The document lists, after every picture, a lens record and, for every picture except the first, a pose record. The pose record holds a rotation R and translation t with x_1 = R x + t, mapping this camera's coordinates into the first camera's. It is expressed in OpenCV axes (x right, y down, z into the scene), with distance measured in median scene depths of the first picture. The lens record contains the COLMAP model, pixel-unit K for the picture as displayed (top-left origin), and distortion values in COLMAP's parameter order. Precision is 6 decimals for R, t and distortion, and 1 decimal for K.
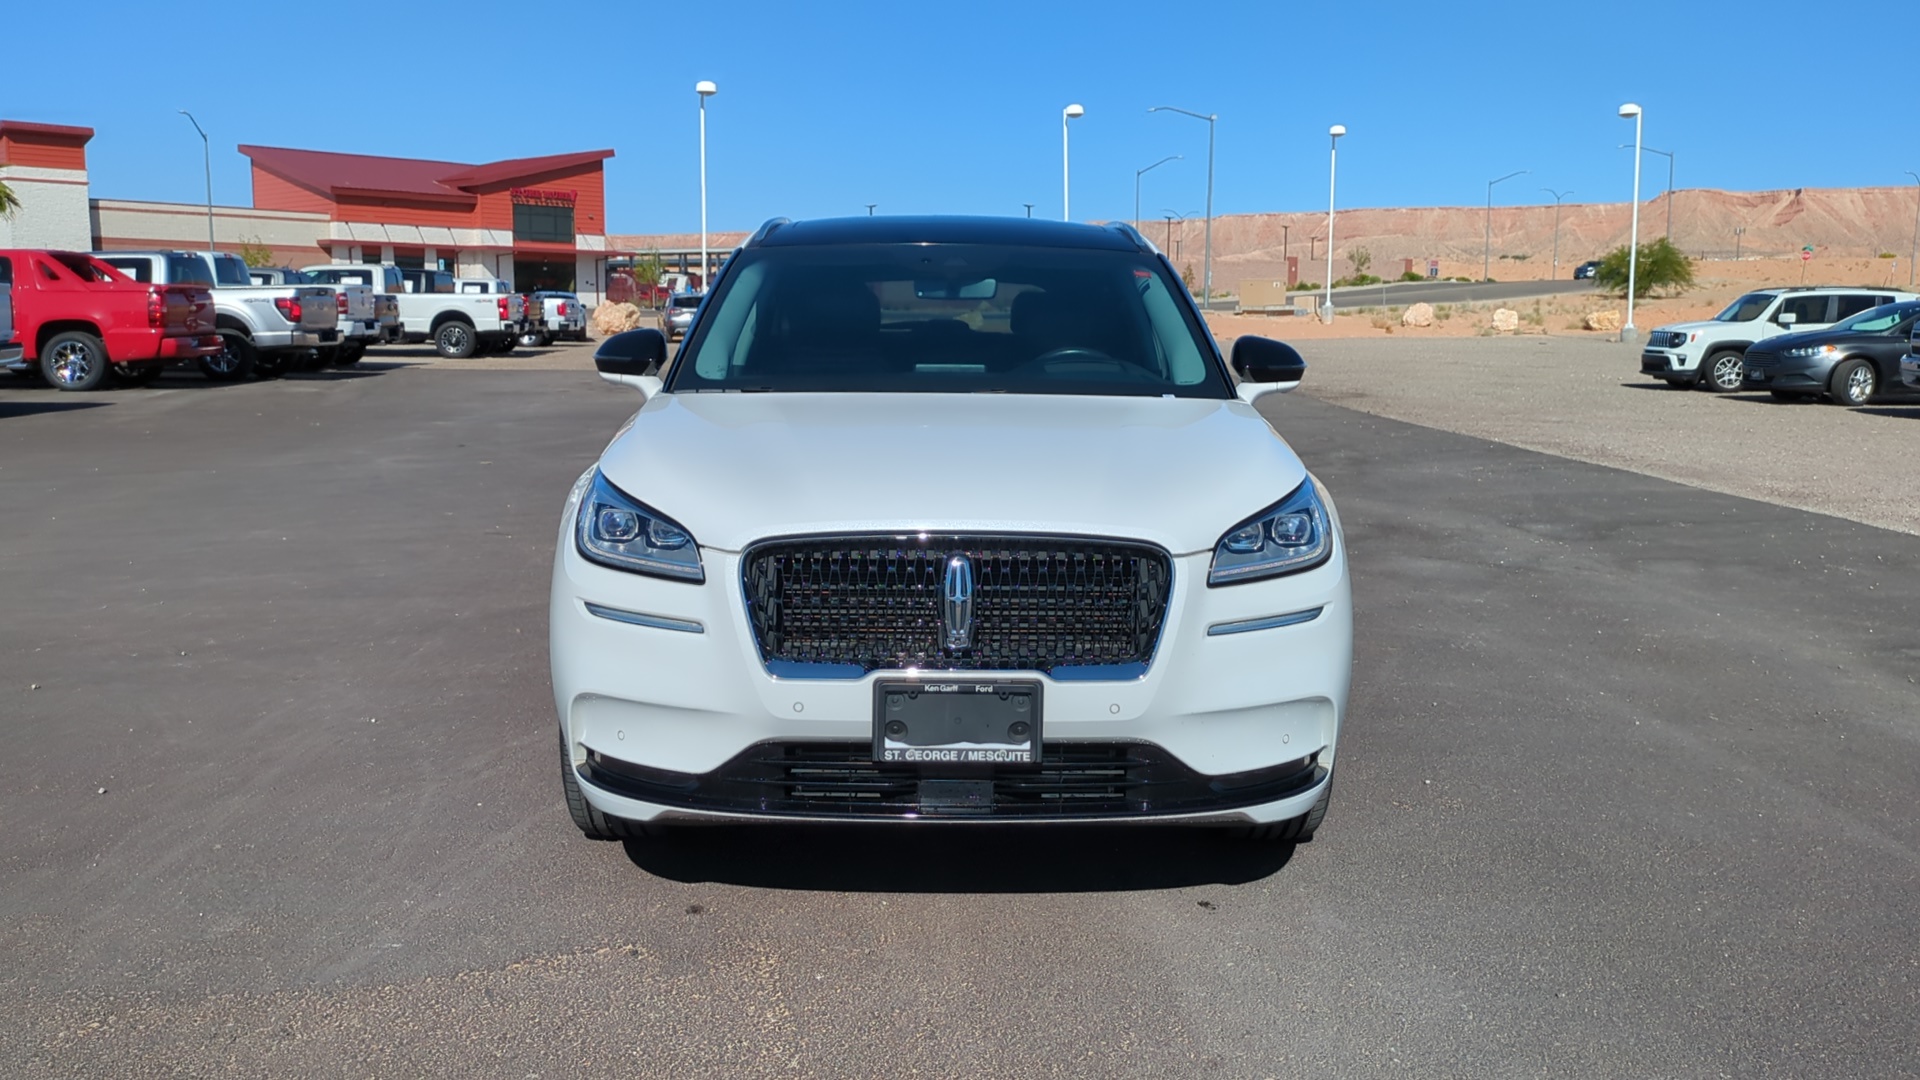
lens RADIAL K [[1633.1, 0, 965.5], [0, 1633.1, 541.2], [0, 0, 1]] dist [0.075135, -0.106675]
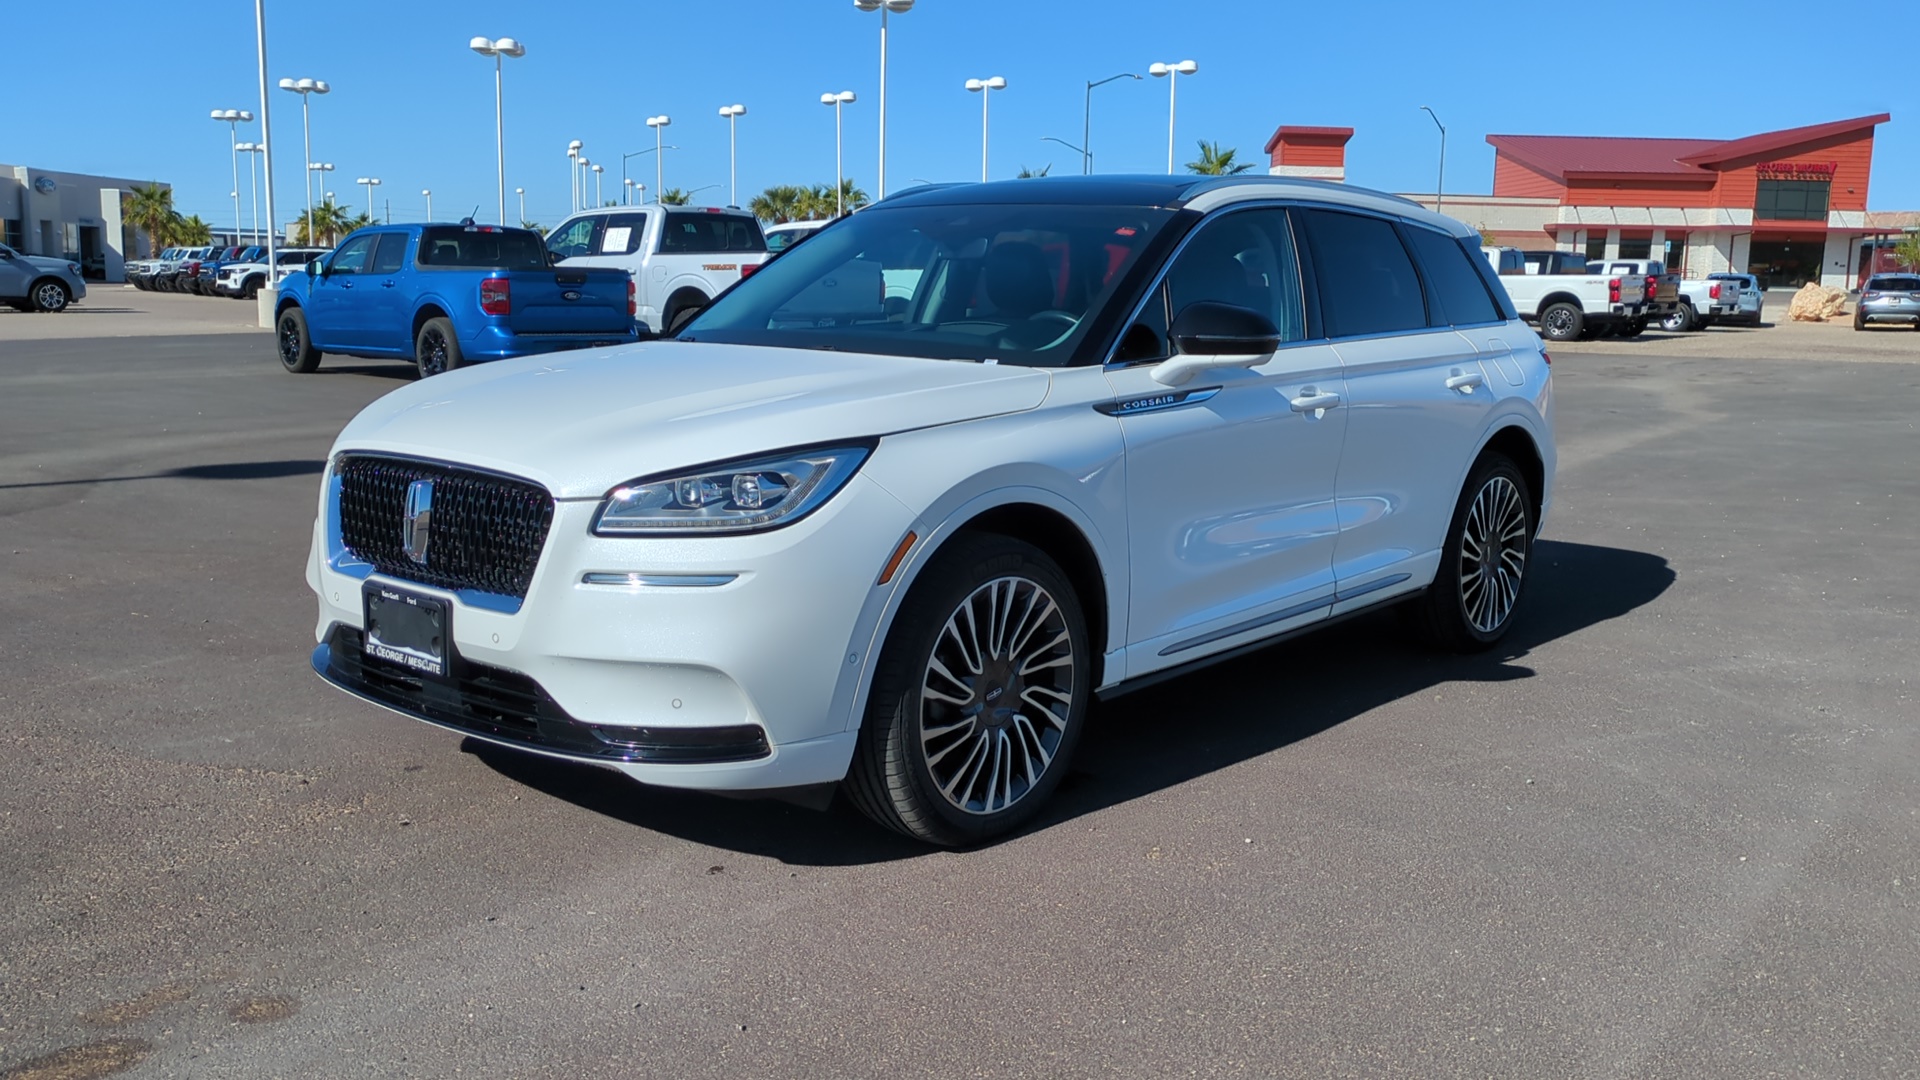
lens RADIAL K [[1633.1, 0, 965.5], [0, 1633.1, 541.2], [0, 0, 1]] dist [0.075135, -0.106675]
pose [[0.746933, 0.106935, -0.656244, 0.082313], [-0.101058, 0.993774, 0.046912, -0.003198], [0.657175, 0.031278, 0.753089, 0.033161]]
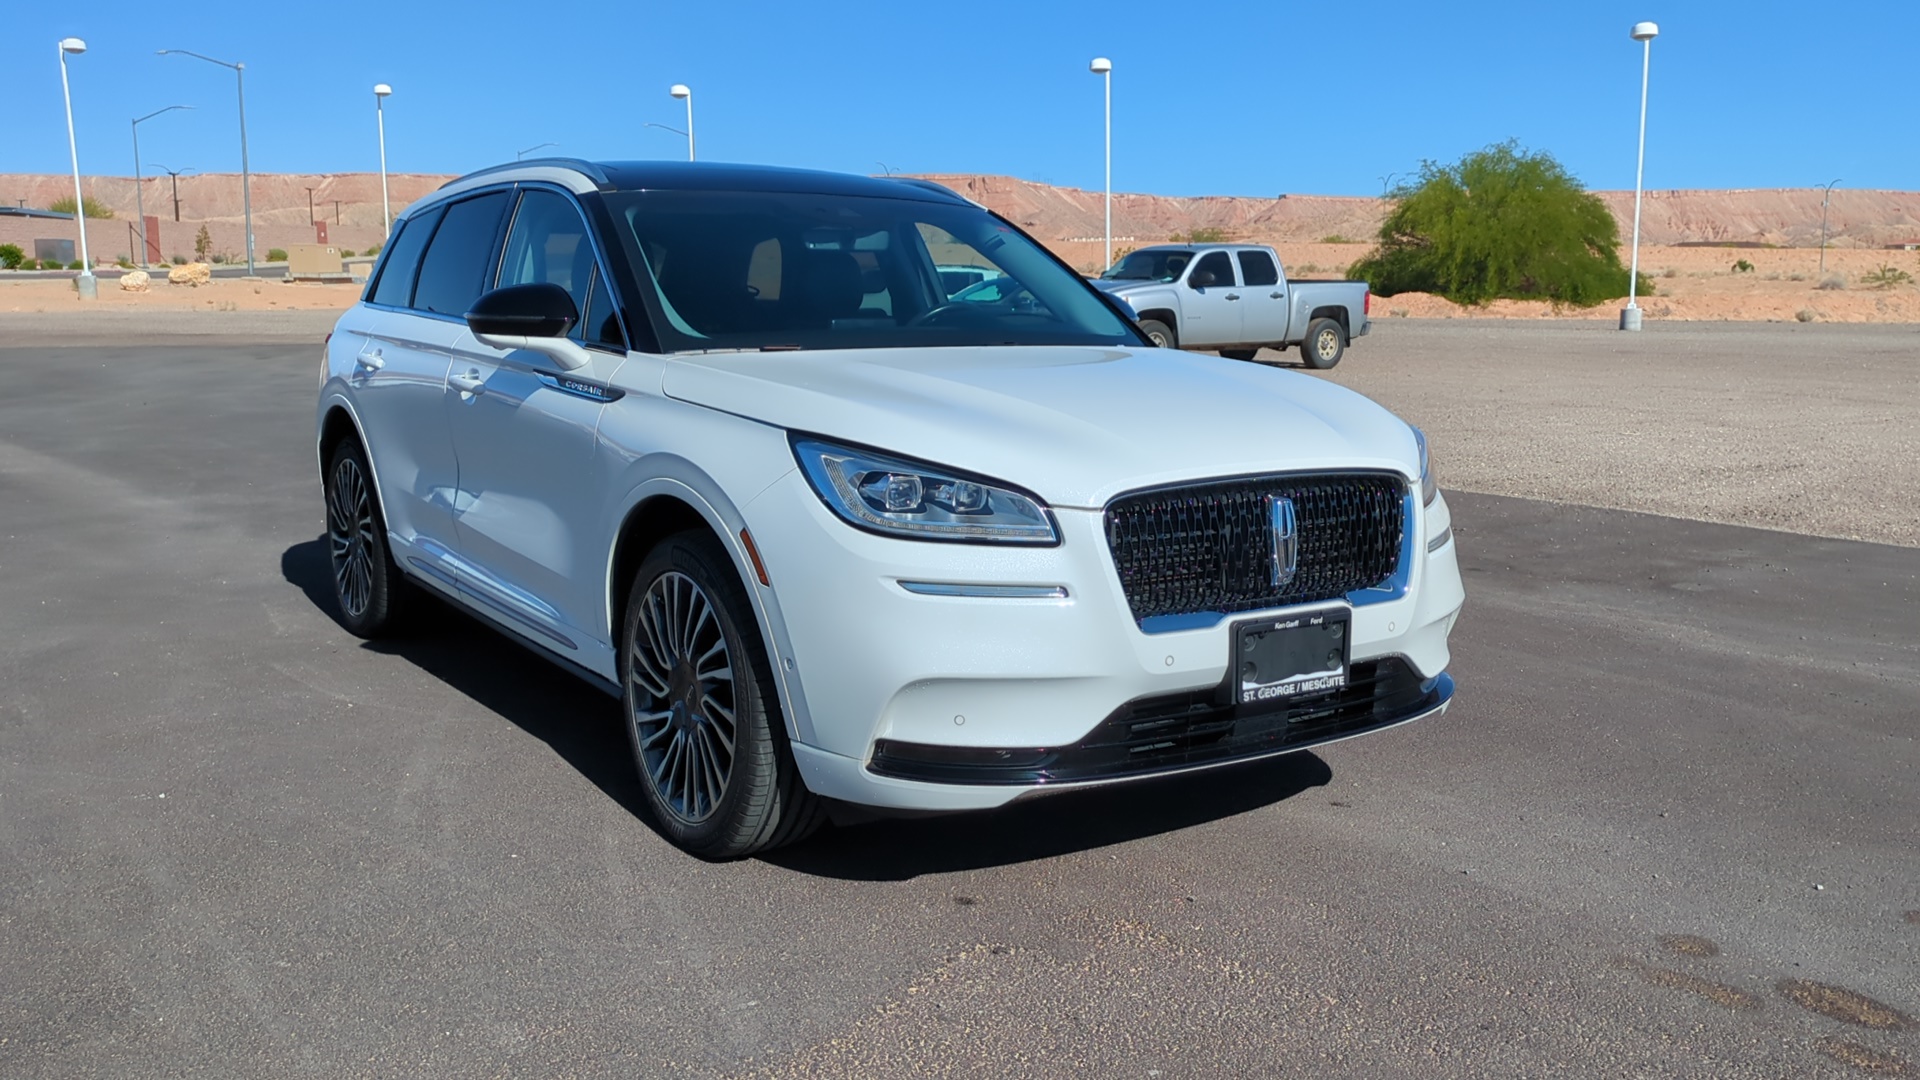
lens RADIAL K [[1648.3, 0, 985.2], [0, 1648.3, 529.3], [0, 0, 1]] dist [0.077454, -0.120827]
pose [[0.833951, -0.081519, 0.545784, -0.059743], [0.074487, 0.996606, 0.035039, -0.001653], [-0.546788, 0.011434, 0.837193, 0.018797]]
